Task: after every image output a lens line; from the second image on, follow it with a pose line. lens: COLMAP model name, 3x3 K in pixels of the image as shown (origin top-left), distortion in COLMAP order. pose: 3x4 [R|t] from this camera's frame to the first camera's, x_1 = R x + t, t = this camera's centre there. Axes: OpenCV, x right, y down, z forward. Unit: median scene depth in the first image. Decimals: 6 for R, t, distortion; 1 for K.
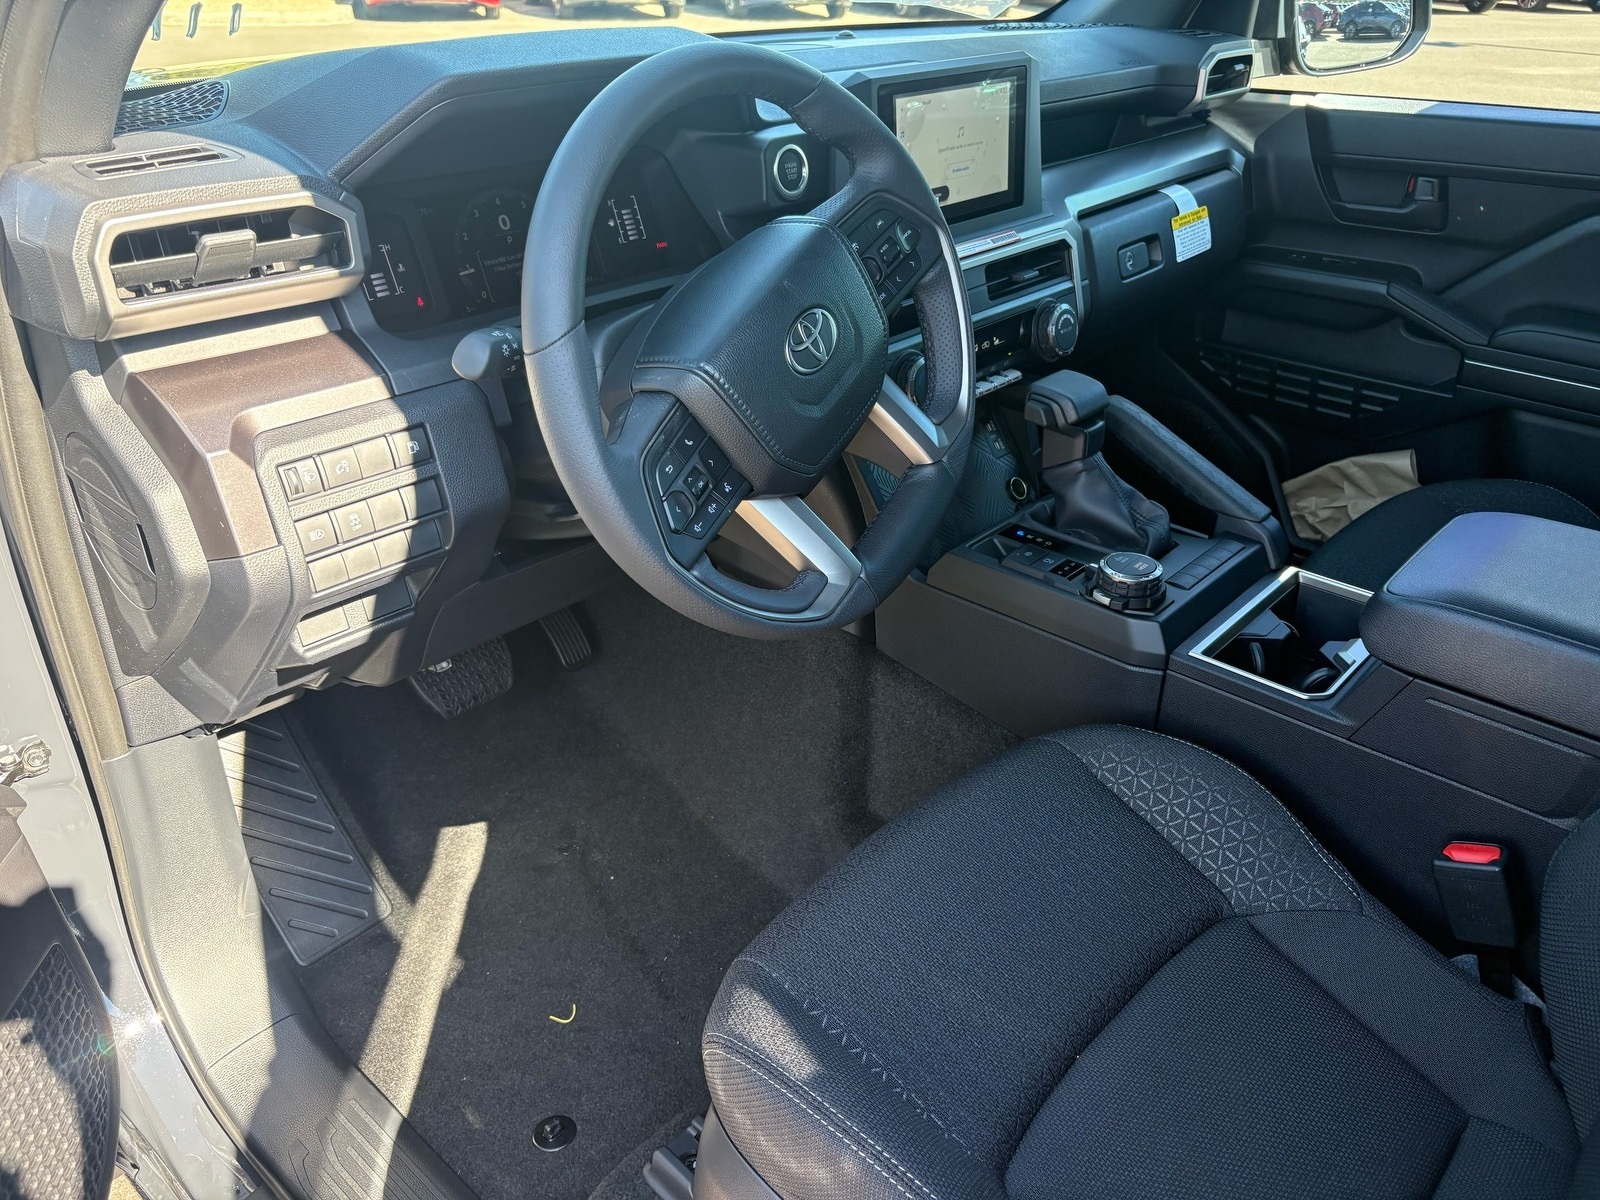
lens RADIAL K [[1231.6, 0, 794.1], [0, 1231.6, 610.4], [0, 0, 1]] dist [0.037506, -0.051574]
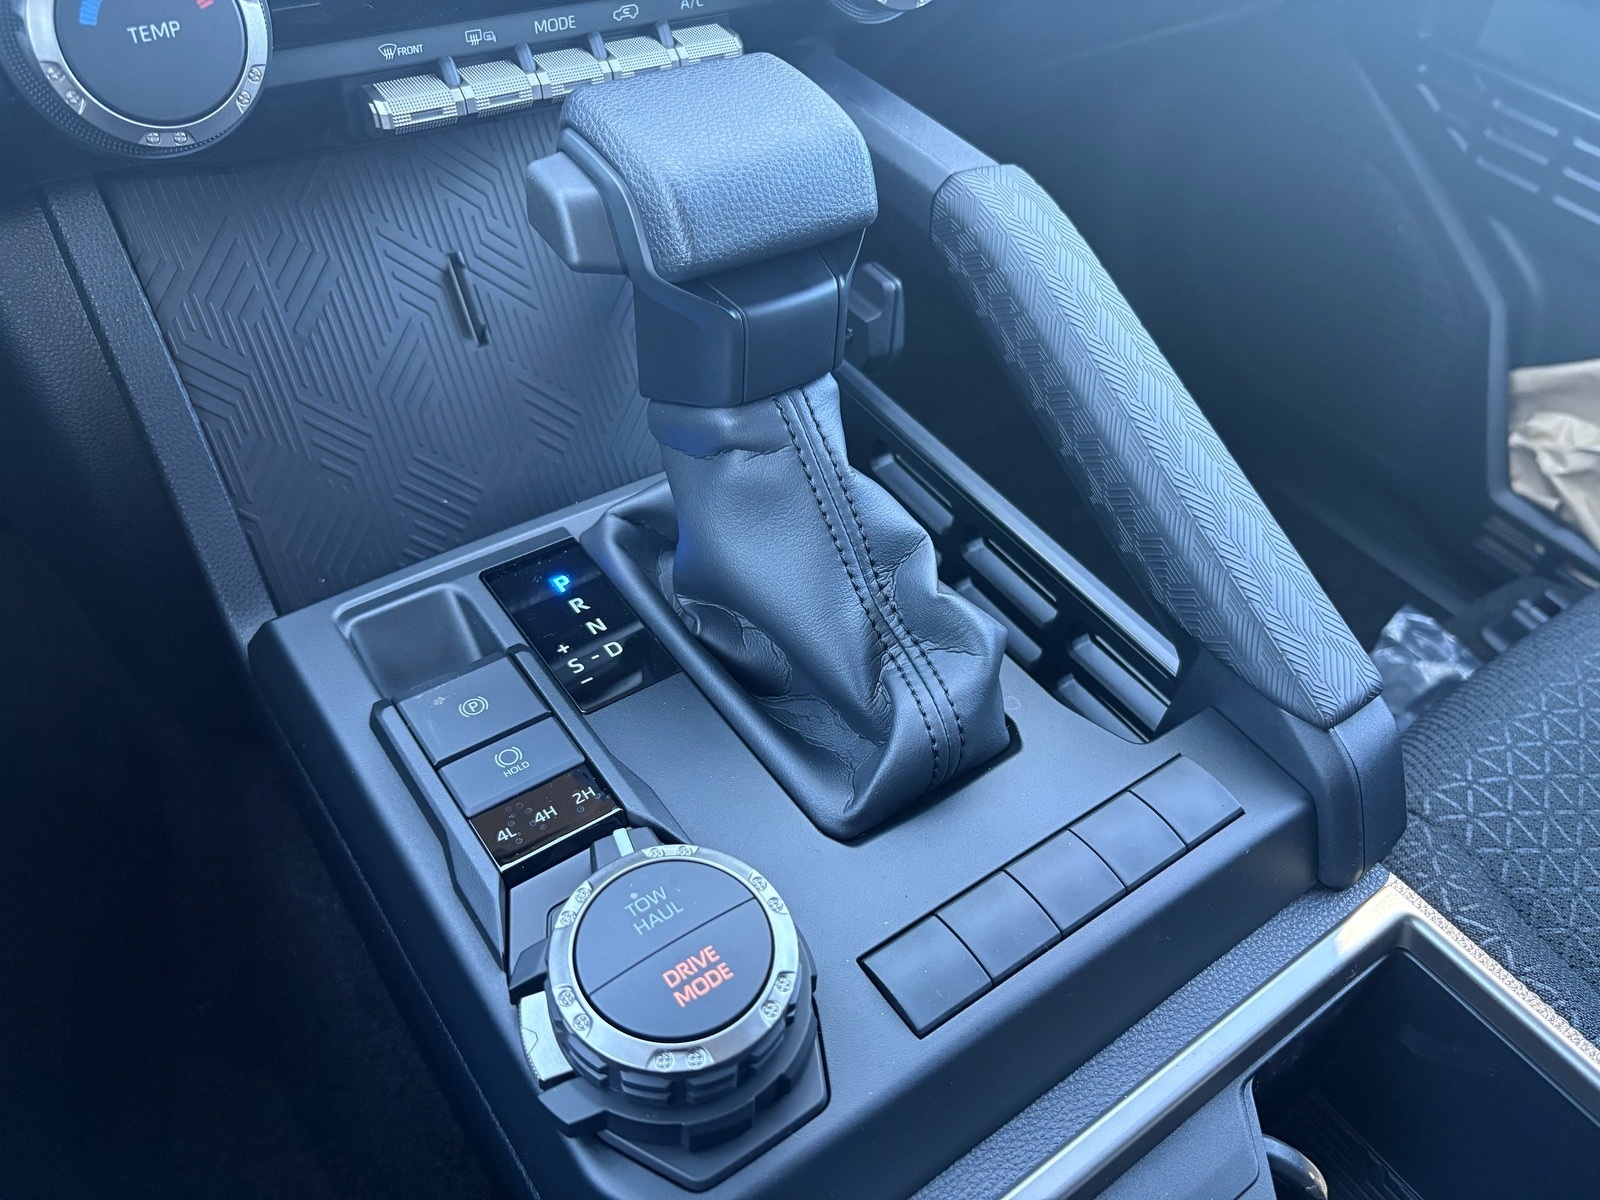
lens RADIAL K [[1231.6, 0, 812.7], [0, 1231.6, 587.8], [0, 0, 1]] dist [0.037506, -0.051574]
pose [[0.976520, 0.196516, -0.088266, 0.296060], [-0.168452, 0.951948, 0.255771, -0.164076], [0.134288, -0.234897, 0.962700, 0.758737]]
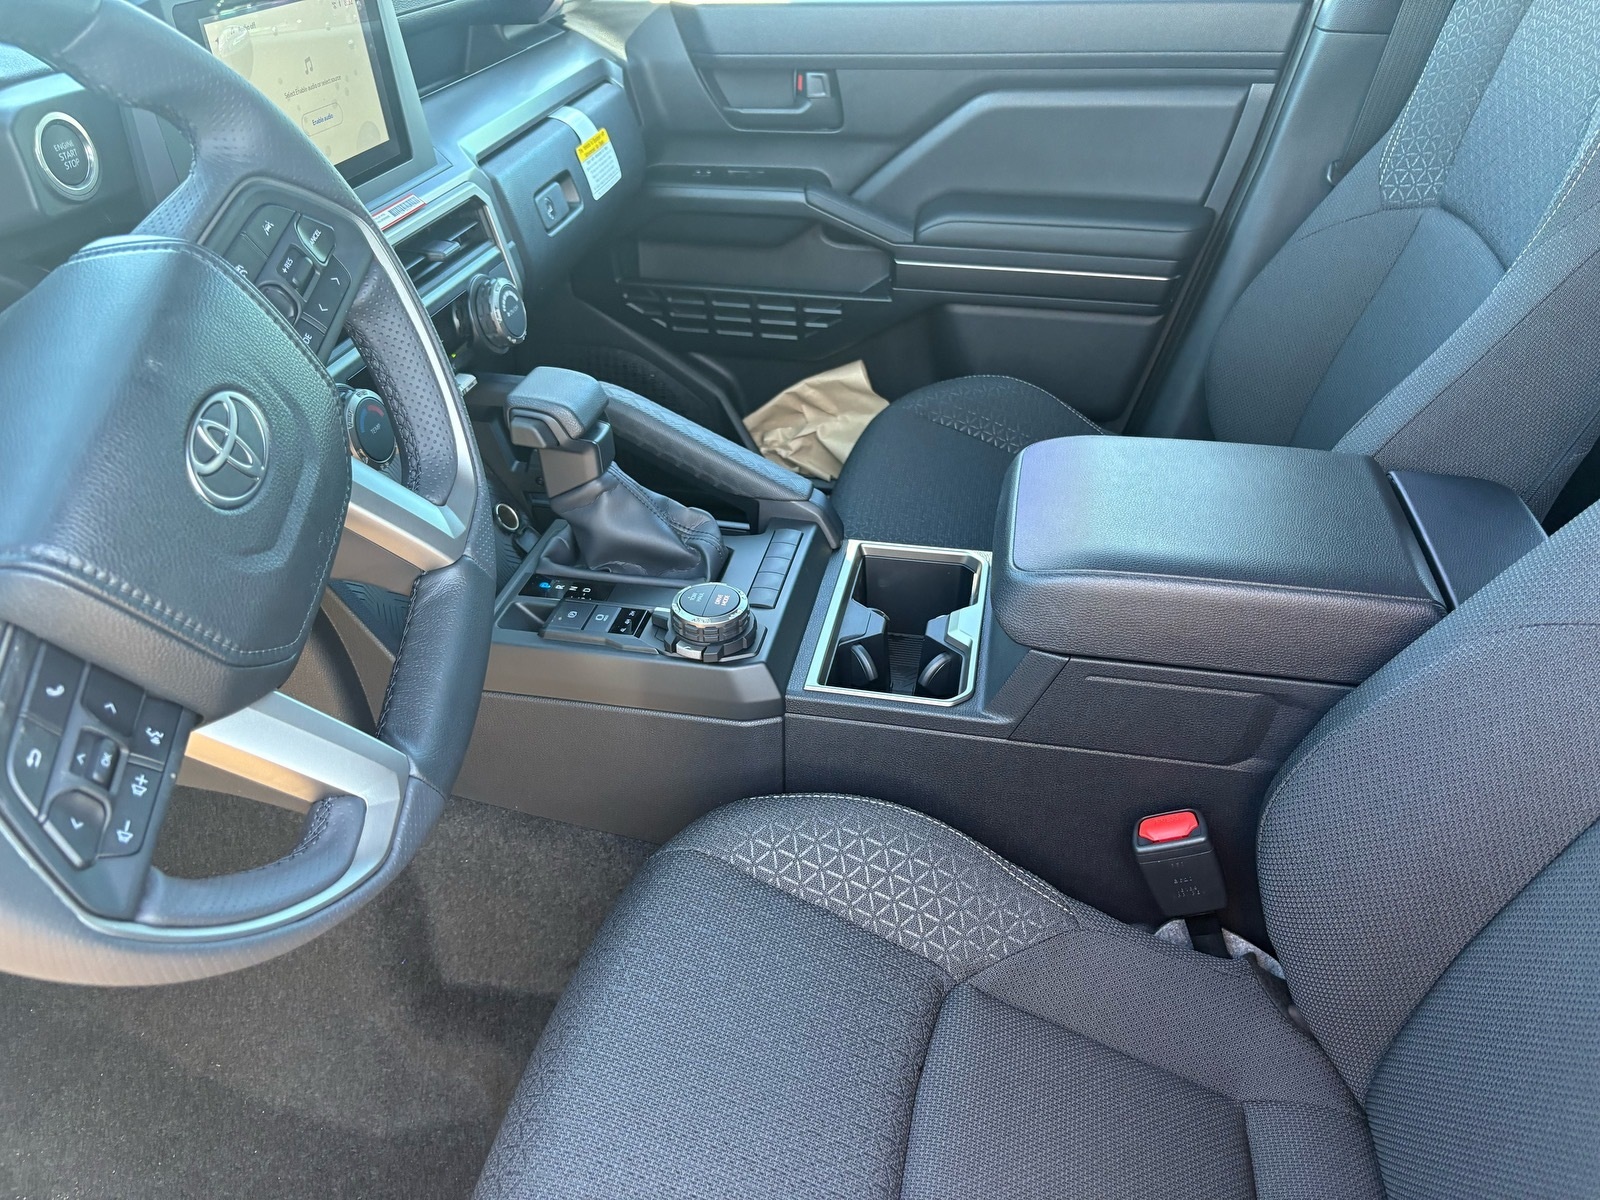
lens RADIAL K [[1231.6, 0, 803.0], [0, 1231.6, 607.9], [0, 0, 1]] dist [0.037506, -0.051574]
pose [[0.851422, -0.283382, 0.441333, -0.025530], [0.257463, 0.958929, 0.119033, -0.107446], [-0.456939, 0.012280, 0.889413, 0.258777]]
